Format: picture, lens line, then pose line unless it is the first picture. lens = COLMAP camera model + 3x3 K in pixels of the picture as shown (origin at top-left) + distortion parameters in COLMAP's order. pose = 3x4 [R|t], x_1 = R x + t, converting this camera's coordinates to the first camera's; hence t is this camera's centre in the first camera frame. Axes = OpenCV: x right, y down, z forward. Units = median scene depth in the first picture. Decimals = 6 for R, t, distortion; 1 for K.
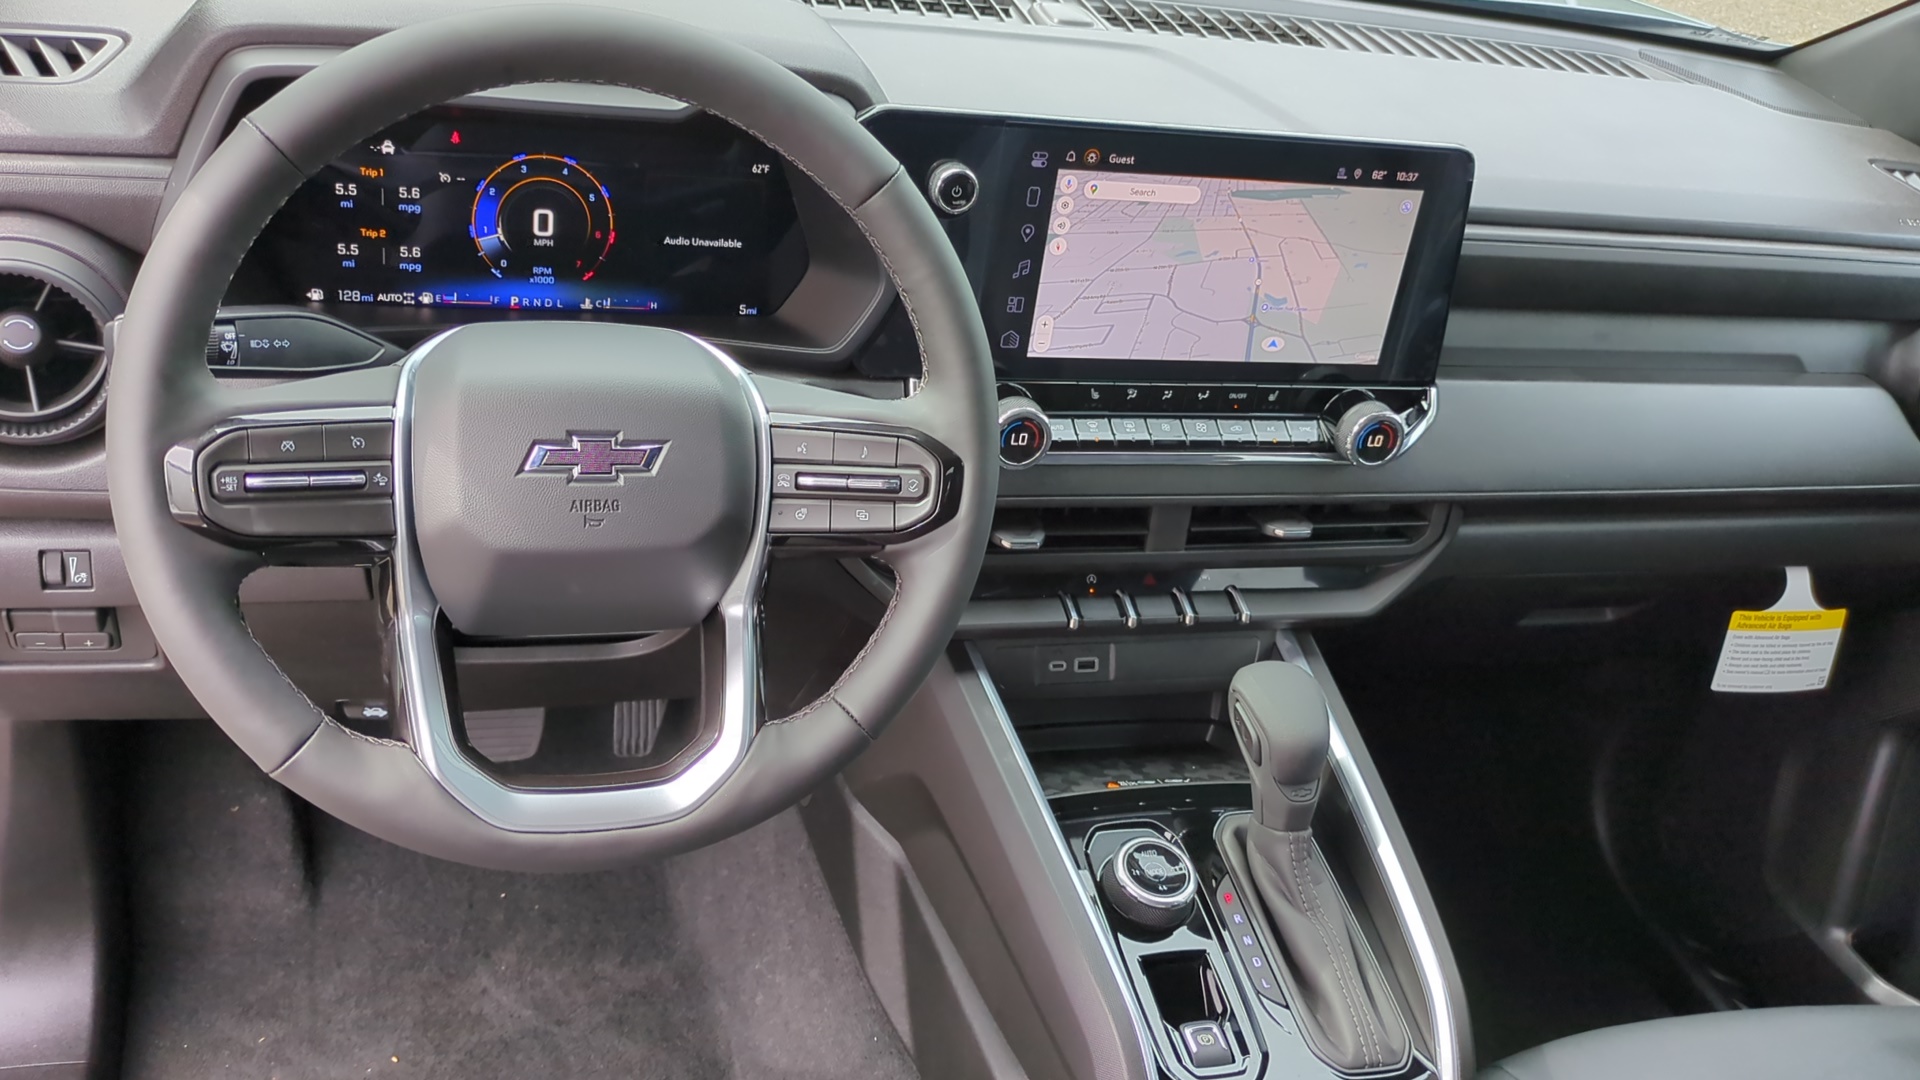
lens RADIAL K [[1579.5, 0, 970.2], [0, 1579.5, 549.5], [0, 0, 1]] dist [0.013417, -0.001056]
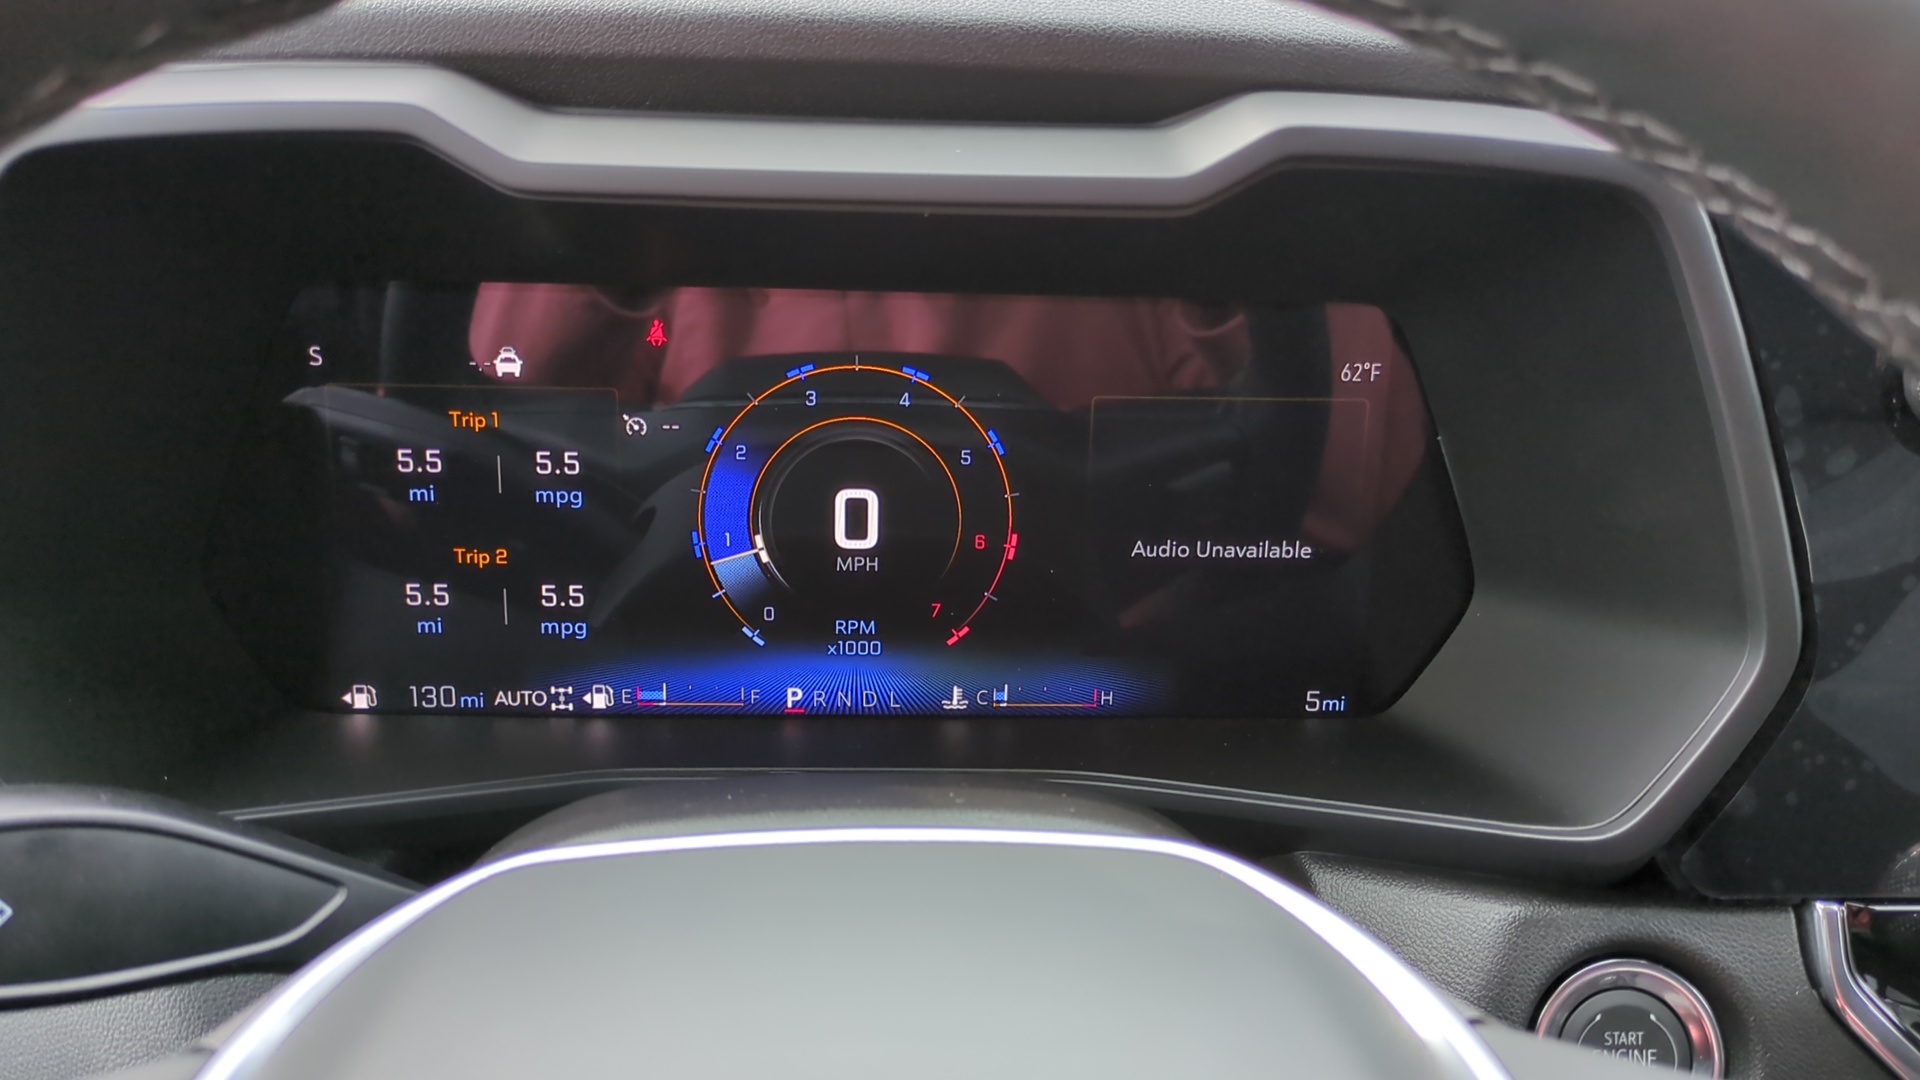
lens RADIAL K [[1579.5, 0, 947.3], [0, 1579.5, 539.8], [0, 0, 1]] dist [0.013417, -0.001056]
pose [[0.960172, -0.036609, -0.277002, -0.127064], [-0.018153, 0.981112, -0.192588, -0.118621], [0.278821, 0.189946, 0.941371, 0.603404]]
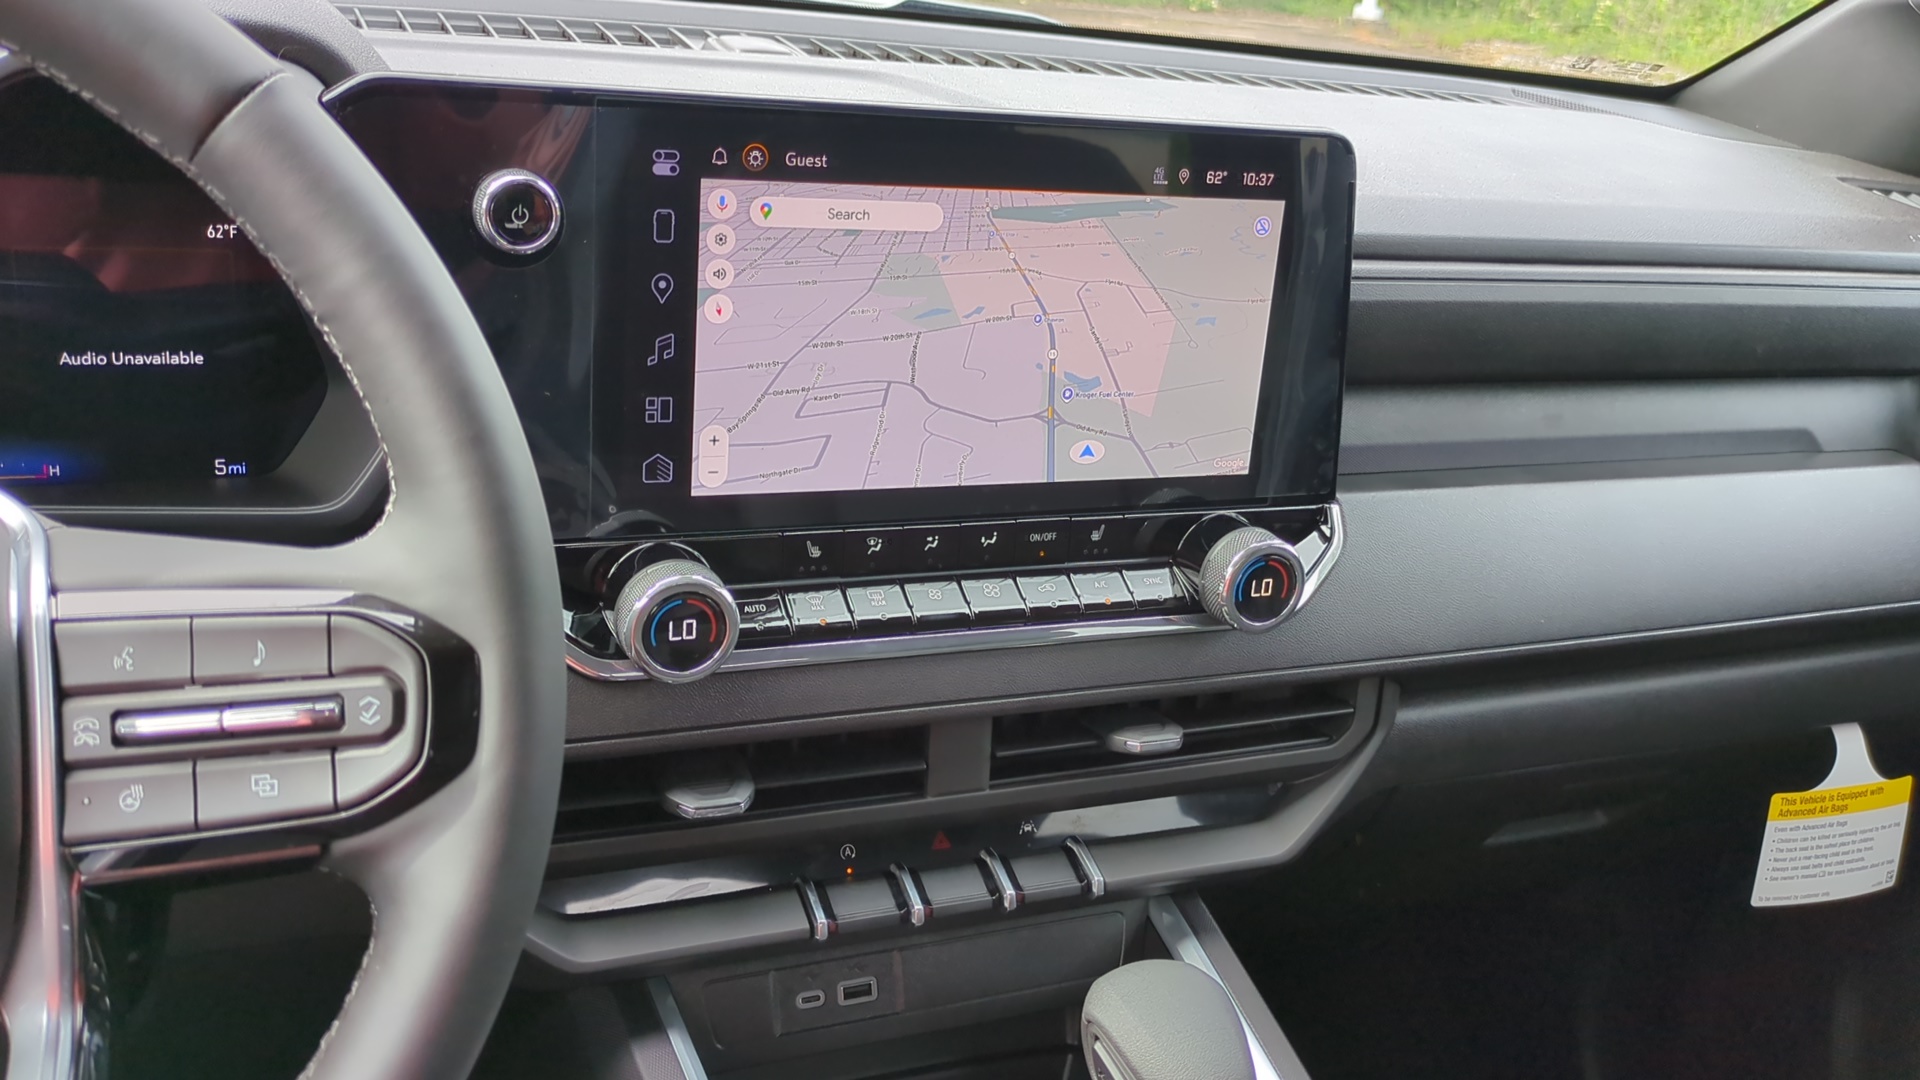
lens RADIAL K [[1579.5, 0, 973.4], [0, 1579.5, 554.7], [0, 0, 1]] dist [0.013417, -0.001056]
pose [[0.990957, -0.091043, 0.098566, 0.084805], [0.105383, 0.982791, -0.151709, 0.003914], [-0.083057, 0.160724, 0.983499, 0.410409]]
